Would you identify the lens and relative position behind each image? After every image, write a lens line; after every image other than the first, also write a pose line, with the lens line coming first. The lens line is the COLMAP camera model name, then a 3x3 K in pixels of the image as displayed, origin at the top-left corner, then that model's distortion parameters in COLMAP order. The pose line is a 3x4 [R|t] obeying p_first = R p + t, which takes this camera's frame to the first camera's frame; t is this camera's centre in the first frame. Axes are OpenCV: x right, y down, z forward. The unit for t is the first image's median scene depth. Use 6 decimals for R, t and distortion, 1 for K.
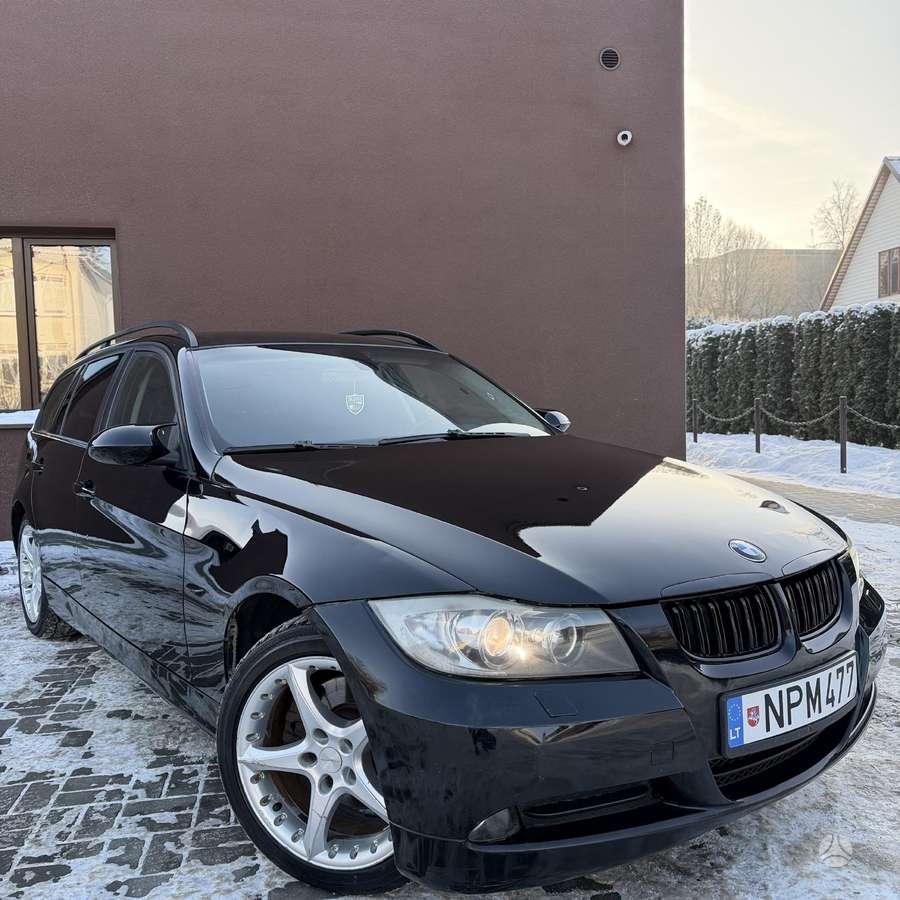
lens RADIAL K [[857.9, 0, 459.9], [0, 857.9, 449.5], [0, 0, 1]] dist [0.010237, 0.000000]
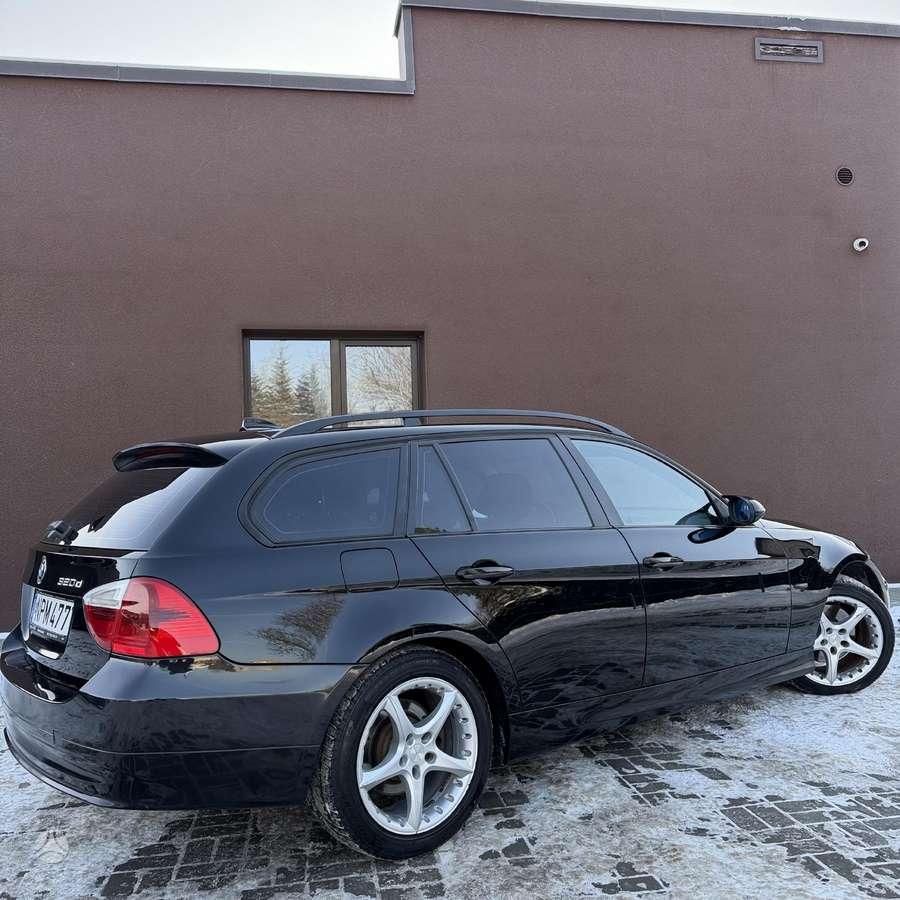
lens RADIAL K [[856.0, 0, 451.2], [0, 856.0, 446.9], [0, 0, 1]] dist [0.016078, 0.000000]
pose [[0.999747, -0.005870, -0.021692, -0.850008], [0.003651, 0.994886, -0.100934, 0.014061], [0.022173, 0.100830, 0.994657, -0.226972]]
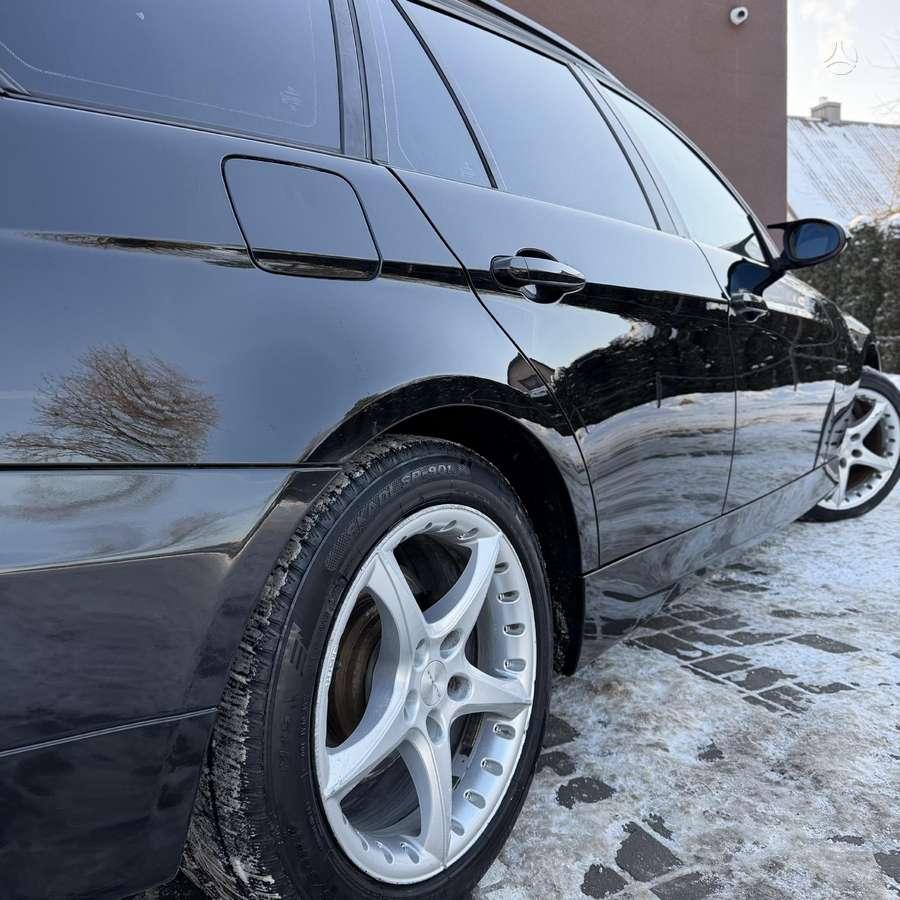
lens RADIAL K [[856.0, 0, 451.7], [0, 856.0, 448.8], [0, 0, 1]] dist [0.016078, 0.000000]
pose [[0.965601, -0.046698, 0.255799, -1.012206], [0.035821, 0.998252, 0.047018, 0.142977], [-0.257548, -0.036238, 0.965586, 0.436023]]
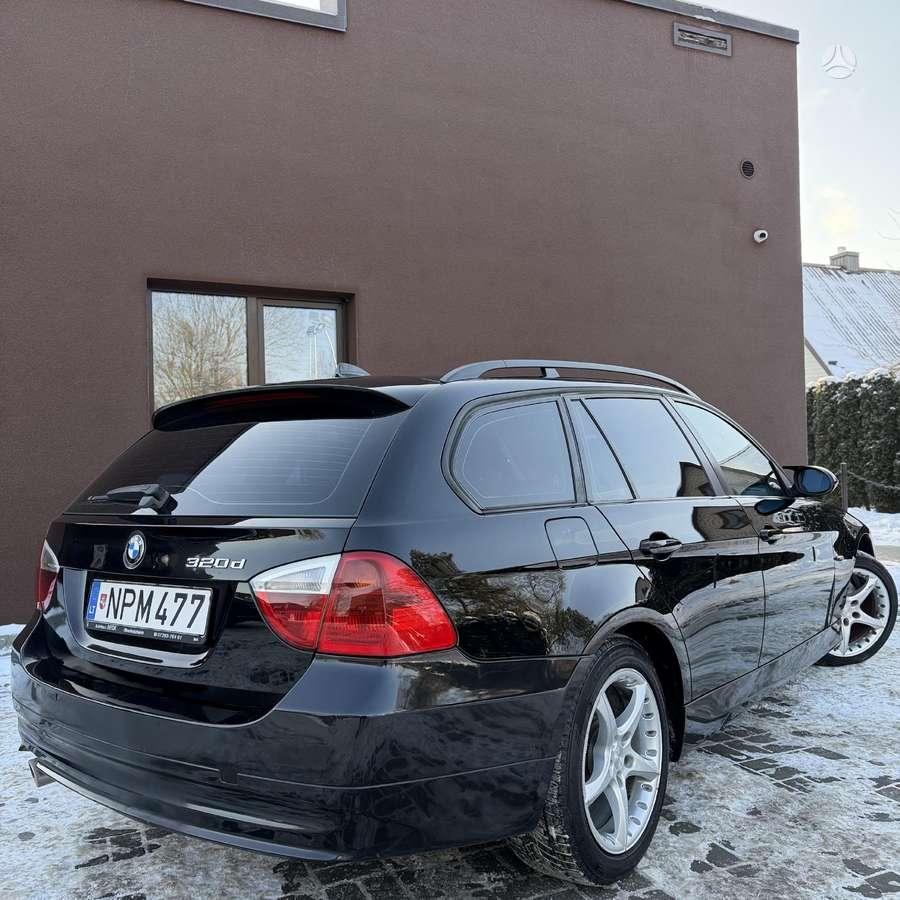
lens RADIAL K [[856.0, 0, 451.1], [0, 856.0, 450.4], [0, 0, 1]] dist [0.016078, 0.000000]
pose [[0.973741, 0.006440, 0.227568, -1.290015], [0.012463, 0.996593, -0.081527, 0.033887], [-0.227318, 0.082223, 0.970343, 0.000421]]
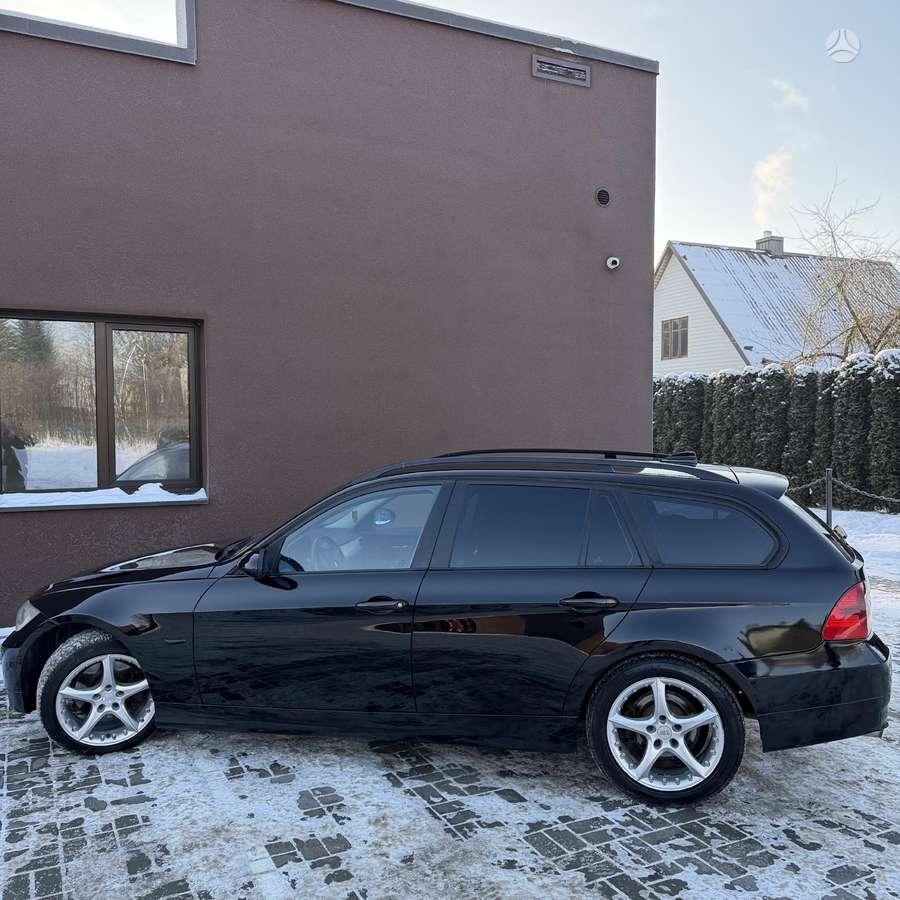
lens RADIAL K [[856.0, 0, 446.6], [0, 856.0, 449.2], [0, 0, 1]] dist [0.016078, 0.000000]
pose [[0.962168, 0.013279, 0.272134, -0.986182], [-0.004323, 0.999430, -0.033485, -0.154444], [-0.272423, 0.031041, 0.961677, -0.251302]]
